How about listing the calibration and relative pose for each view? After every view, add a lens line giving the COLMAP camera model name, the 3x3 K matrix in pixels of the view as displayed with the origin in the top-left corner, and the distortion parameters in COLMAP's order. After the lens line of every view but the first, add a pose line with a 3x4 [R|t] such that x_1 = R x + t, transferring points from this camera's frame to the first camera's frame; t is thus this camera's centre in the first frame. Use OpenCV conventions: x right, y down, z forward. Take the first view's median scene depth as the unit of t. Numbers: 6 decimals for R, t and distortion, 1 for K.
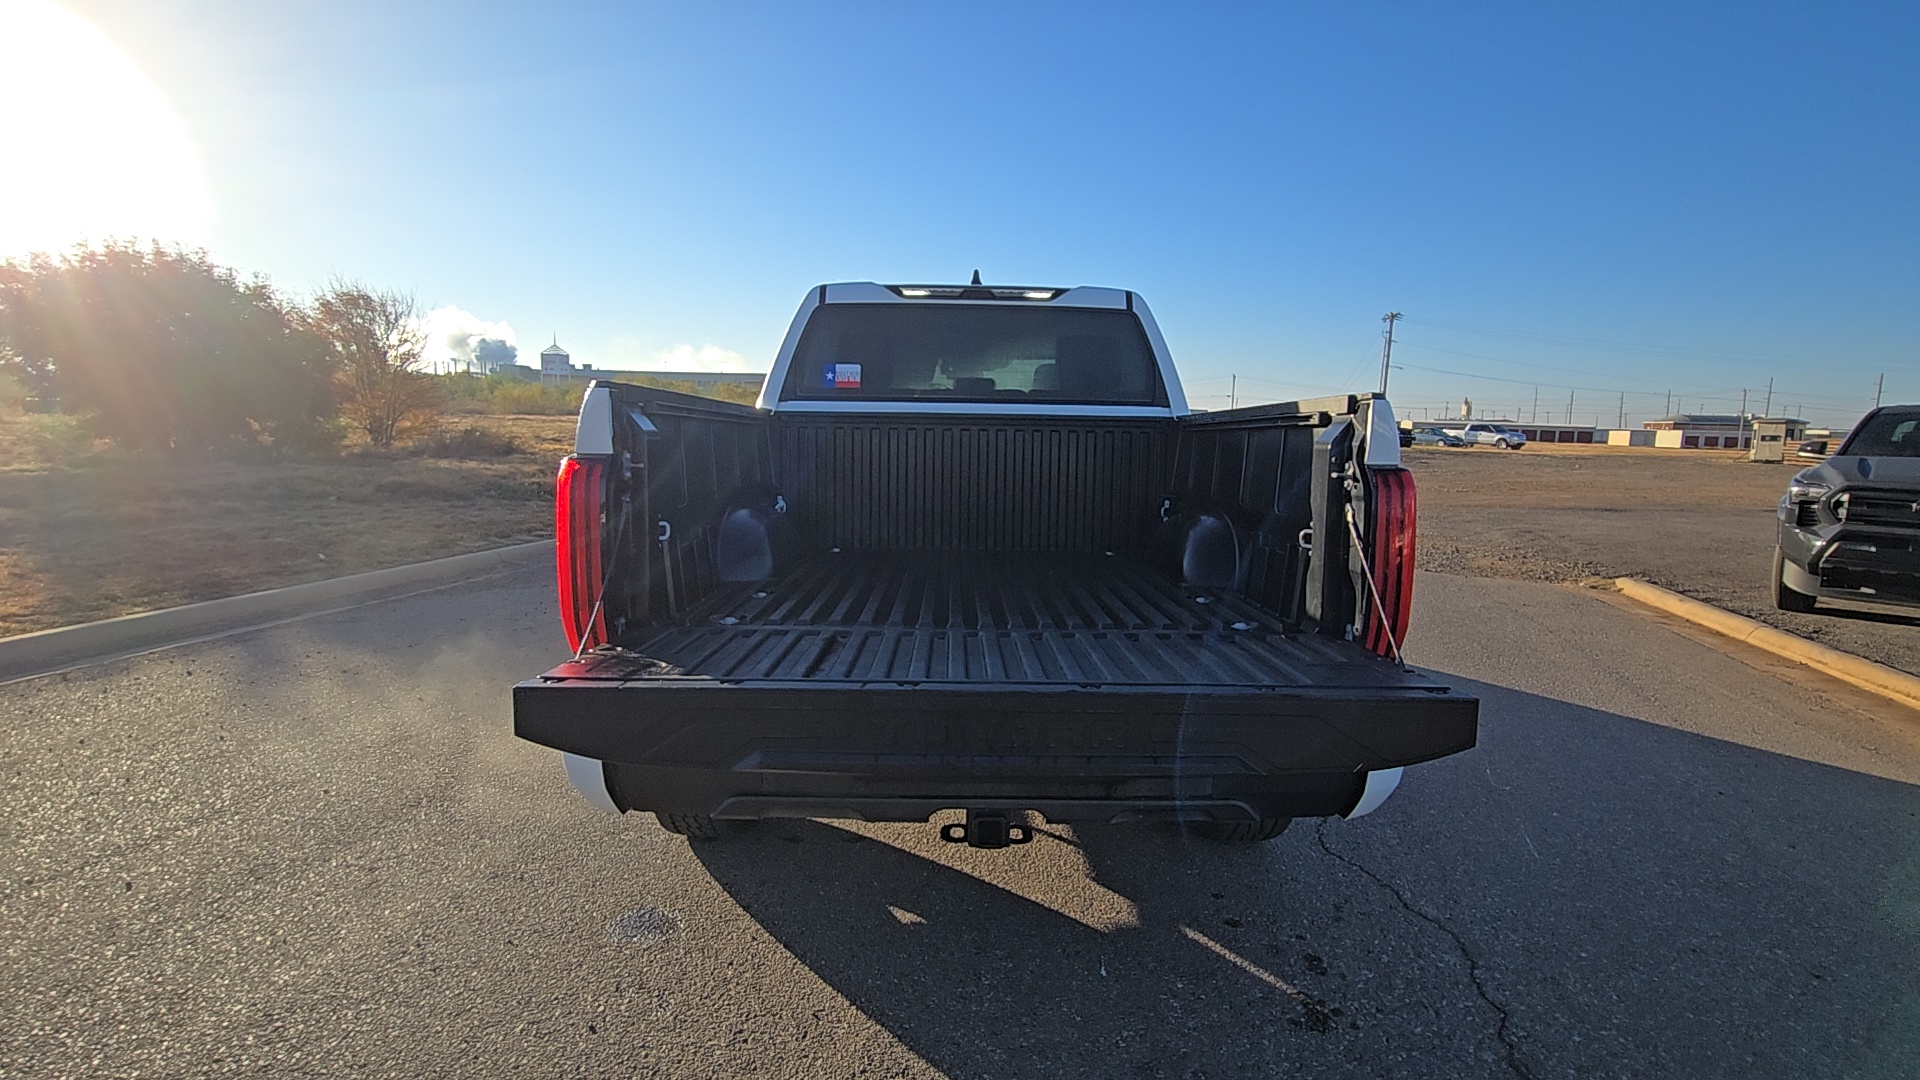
lens RADIAL K [[944.4, 0, 920.6], [0, 944.4, 571.4], [0, 0, 1]] dist [0.000141, -0.000169]
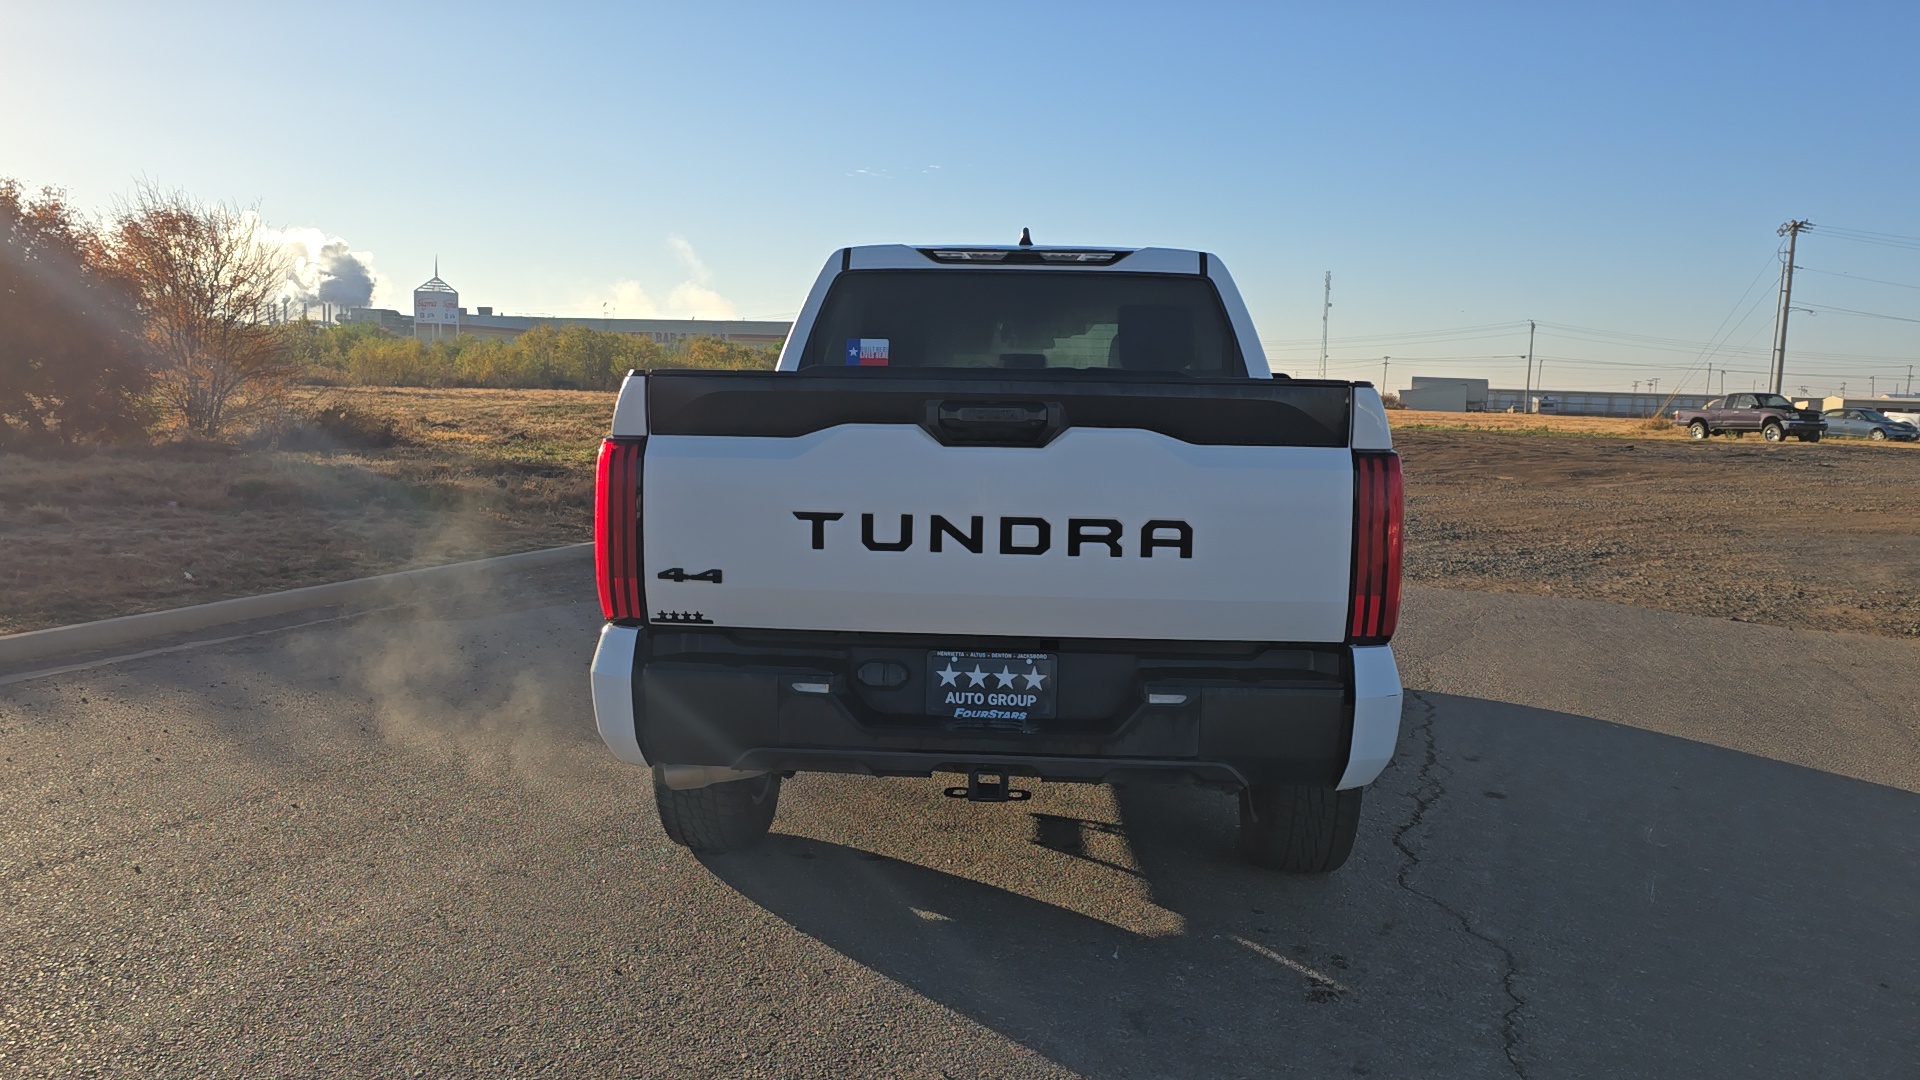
lens RADIAL K [[1587.3, 0, 969.5], [0, 1587.3, 539.1], [0, 0, 1]] dist [0.005503, -0.005740]
pose [[0.999559, 0.005062, -0.029276, 0.014860], [-0.007038, 0.997673, -0.067811, 0.017225], [0.028864, 0.067987, 0.997269, -0.120696]]
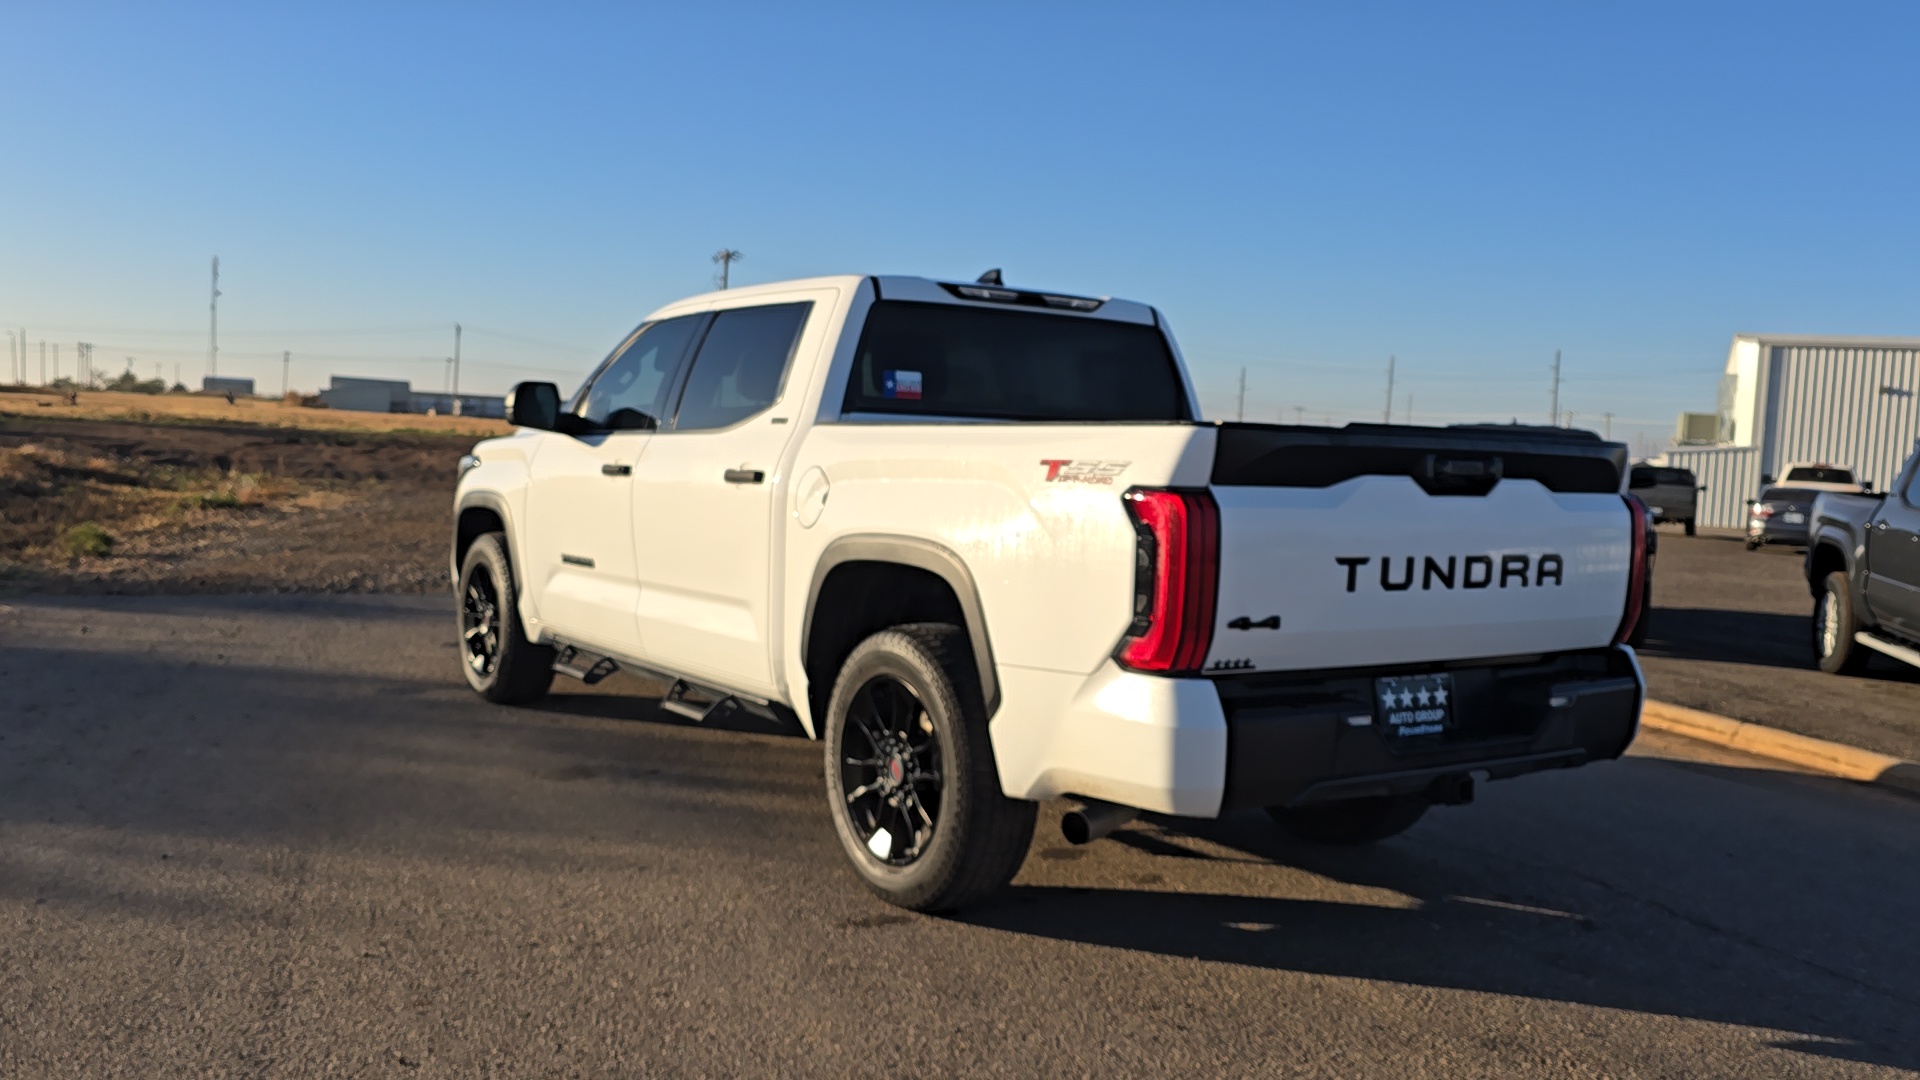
lens RADIAL K [[1587.3, 0, 969.5], [0, 1587.3, 539.1], [0, 0, 1]] dist [0.005503, -0.005740]
pose [[0.808567, -0.021546, 0.588010, -0.248351], [0.062749, 0.996788, -0.049761, 0.001141], [-0.585049, 0.077132, 0.807322, -0.046350]]
